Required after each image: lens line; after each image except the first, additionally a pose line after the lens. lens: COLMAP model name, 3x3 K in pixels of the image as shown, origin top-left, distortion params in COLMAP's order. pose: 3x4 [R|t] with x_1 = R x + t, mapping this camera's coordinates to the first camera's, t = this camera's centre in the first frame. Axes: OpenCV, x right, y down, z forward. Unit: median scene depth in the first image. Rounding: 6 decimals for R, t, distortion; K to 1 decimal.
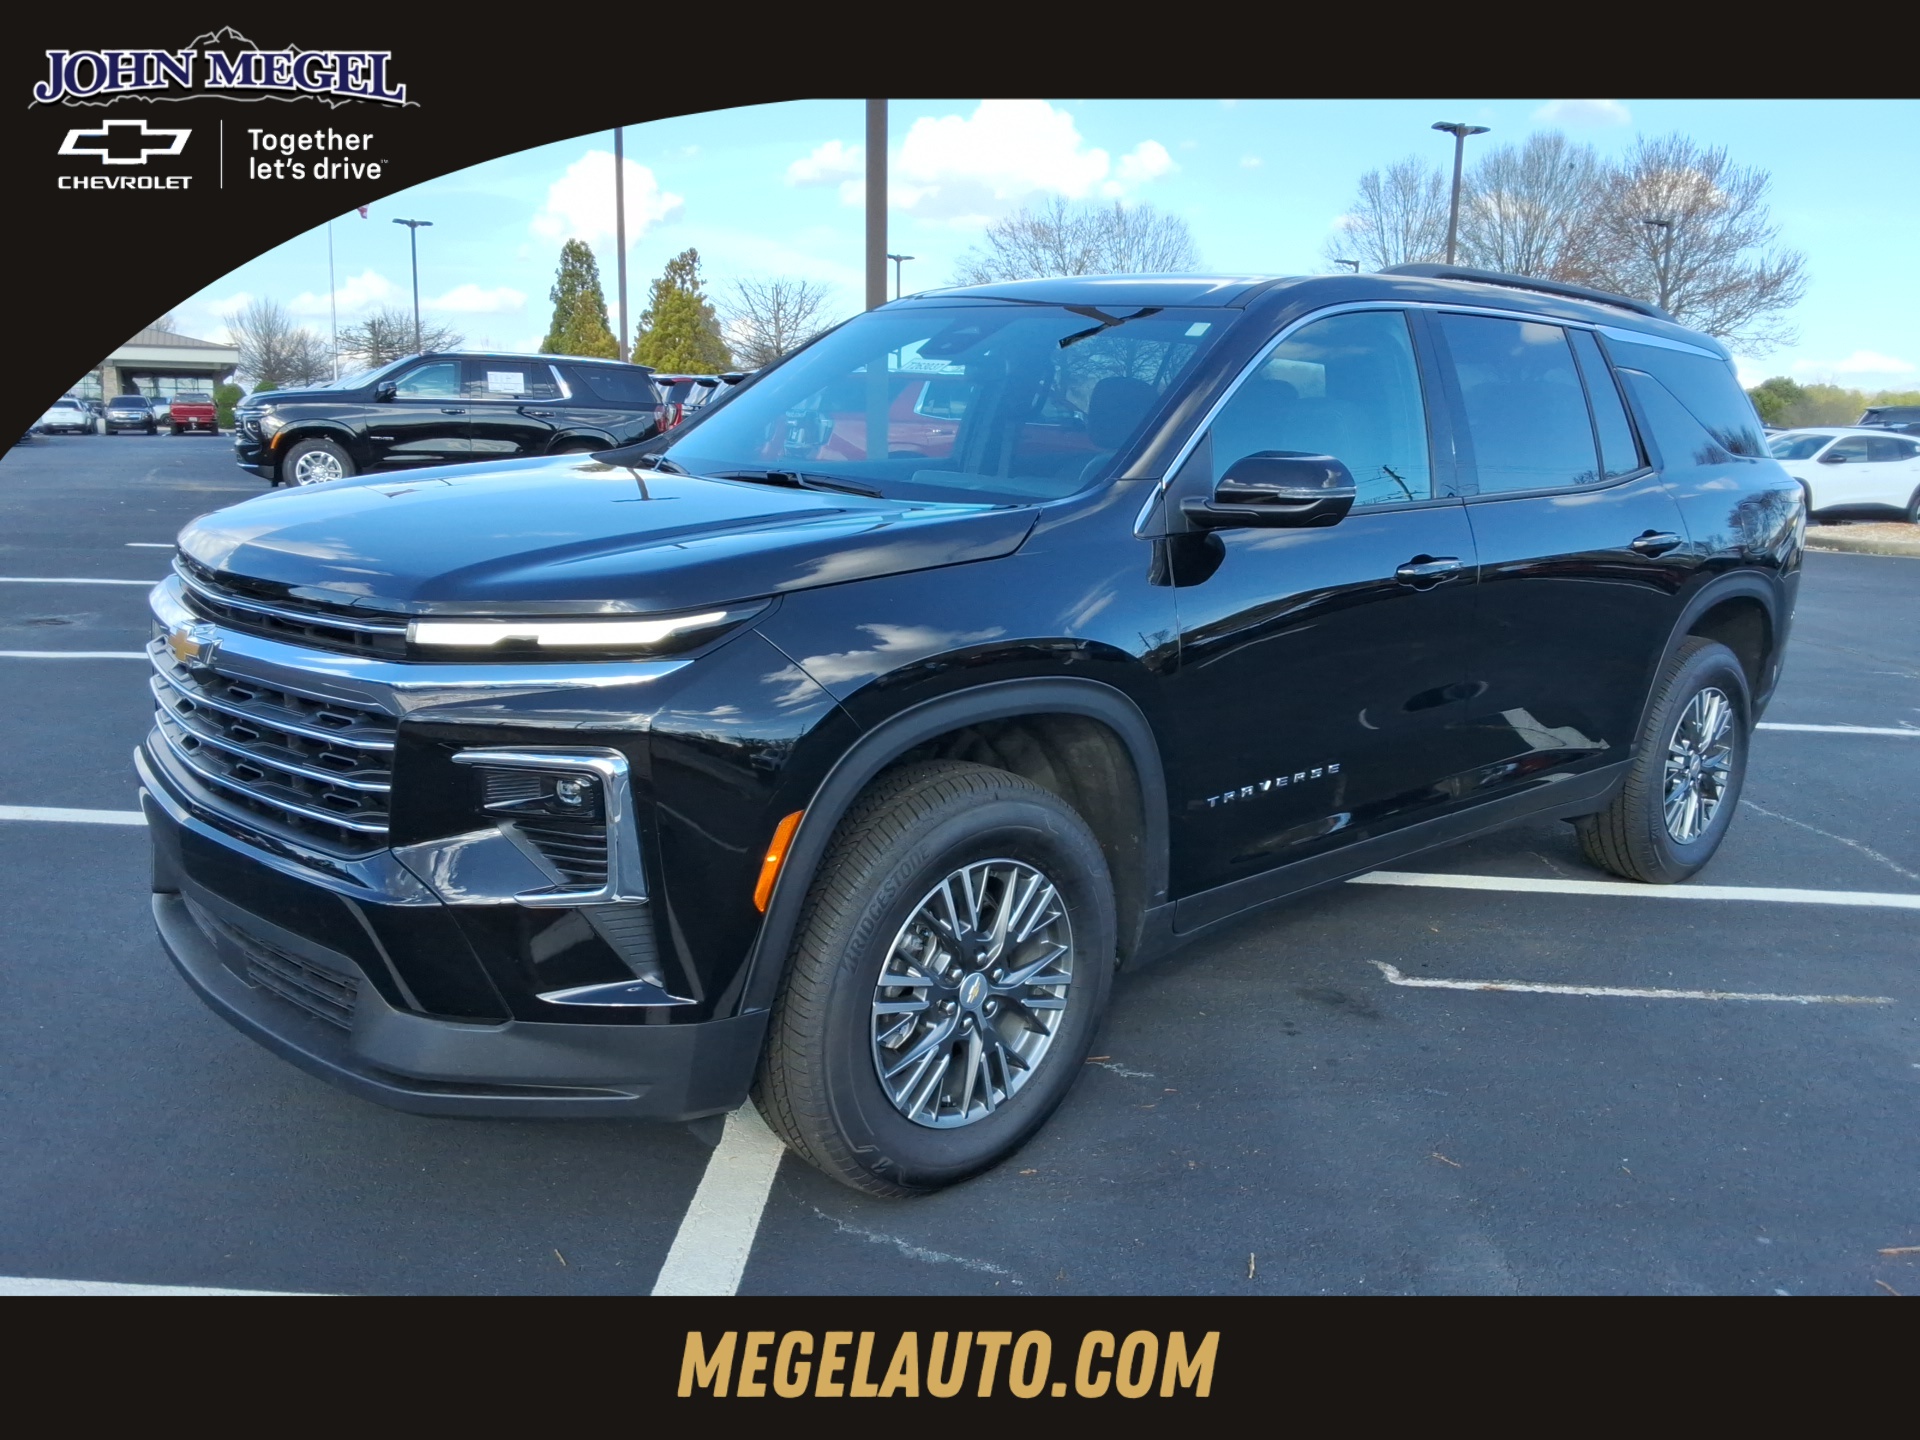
lens RADIAL K [[1531.9, 0, 969.2], [0, 1531.9, 709.1], [0, 0, 1]] dist [0.088237, -0.143401]
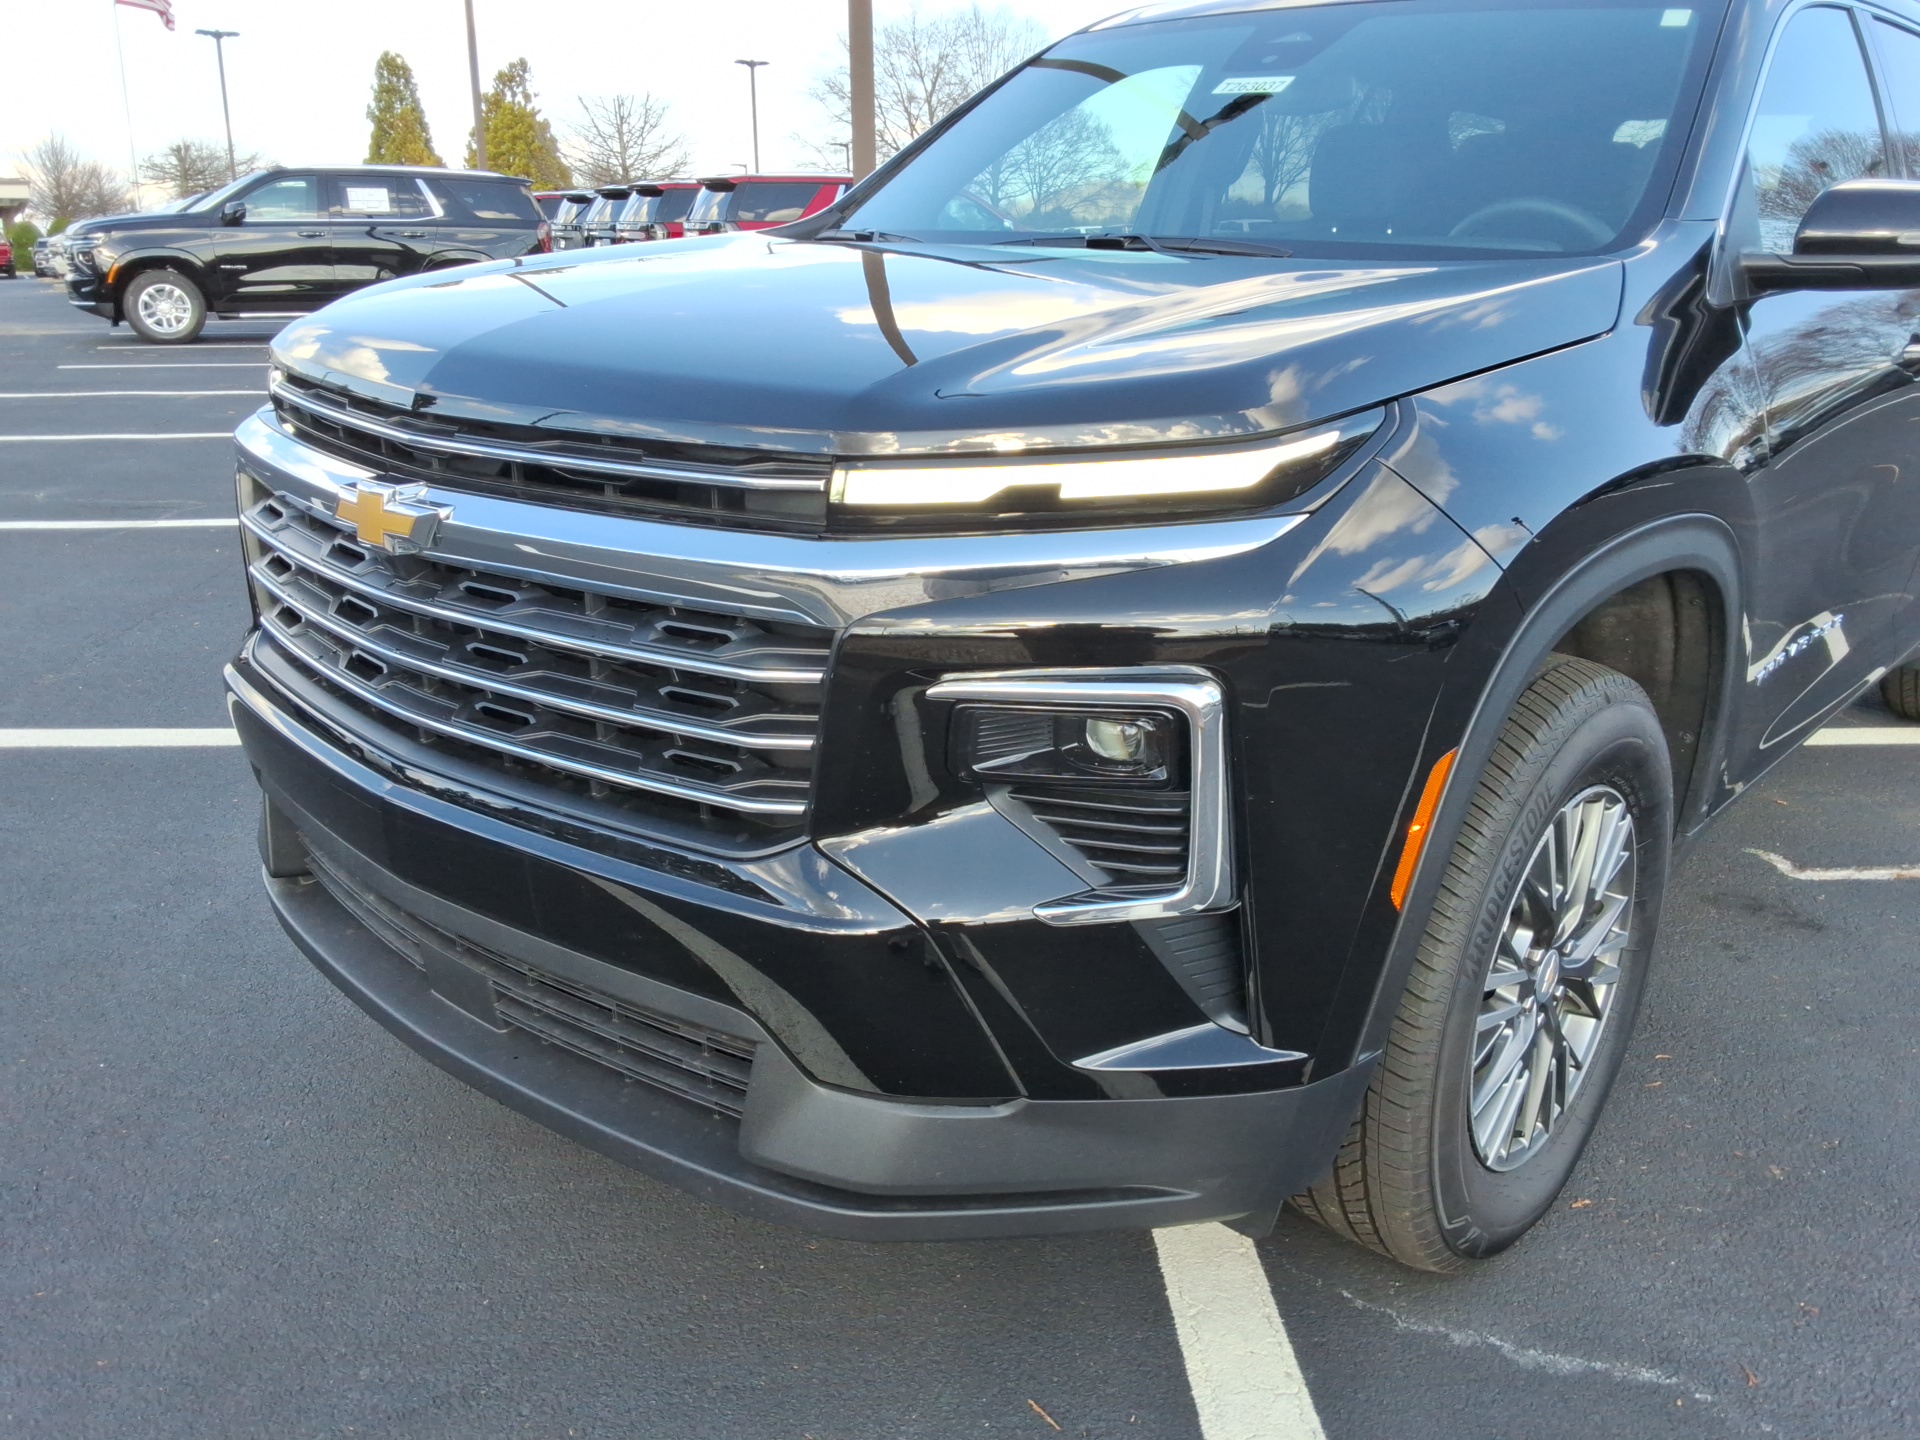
lens RADIAL K [[1531.9, 0, 961.7], [0, 1531.9, 709.7], [0, 0, 1]] dist [0.088237, -0.143401]
pose [[0.995739, -0.047174, 0.079241, -0.313225], [0.038289, 0.993181, 0.110118, -0.023372], [-0.083895, -0.106615, 0.990755, 0.341718]]
